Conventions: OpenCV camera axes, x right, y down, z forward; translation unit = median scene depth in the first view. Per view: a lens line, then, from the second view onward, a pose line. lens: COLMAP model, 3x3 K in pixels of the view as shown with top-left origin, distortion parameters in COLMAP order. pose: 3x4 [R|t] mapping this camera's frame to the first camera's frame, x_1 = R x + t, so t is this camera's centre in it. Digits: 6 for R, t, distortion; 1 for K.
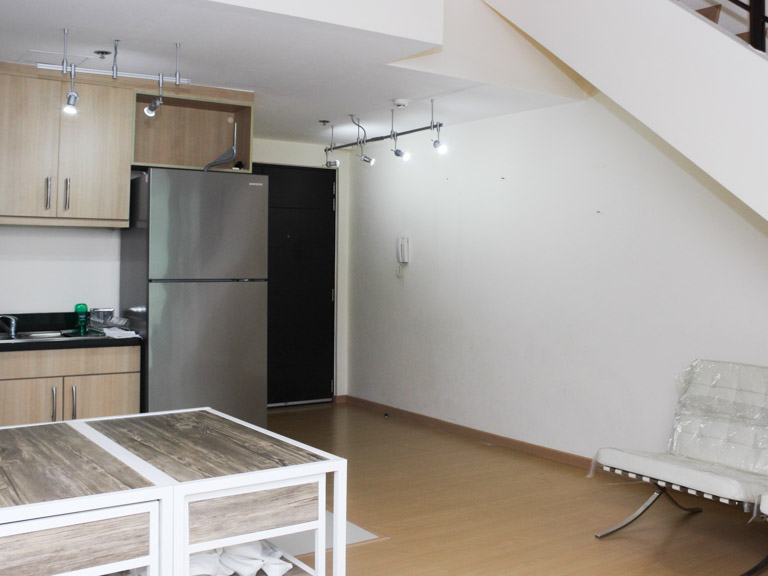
lens RADIAL K [[813.4, 0, 384.0], [0, 813.4, 288.0], [0, 0, 1]] dist [-0.118175, 0.028370]
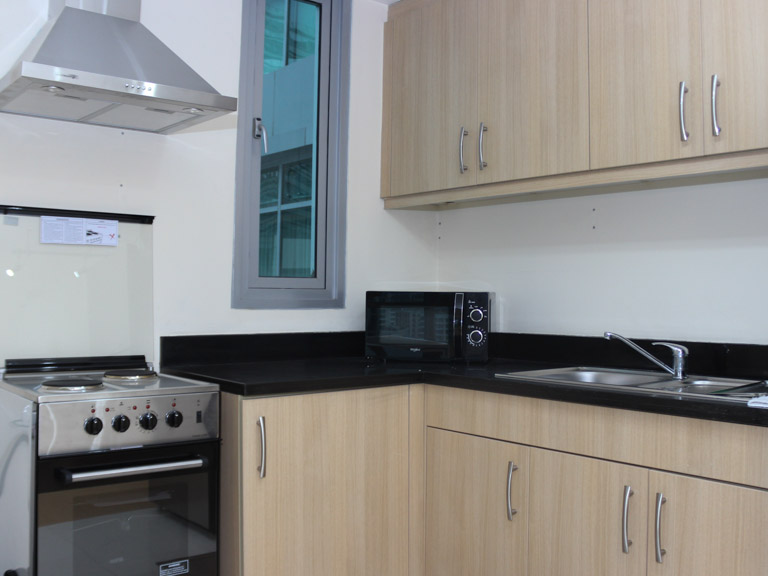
lens RADIAL K [[804.4, 0, 384.5], [0, 804.4, 258.7], [0, 0, 1]] dist [-0.159441, 0.004492]
pose [[0.086261, -0.052601, -0.994883, 0.072023], [-0.040972, 0.997573, -0.056295, 0.015010], [0.995430, 0.045618, 0.083896, 0.770435]]
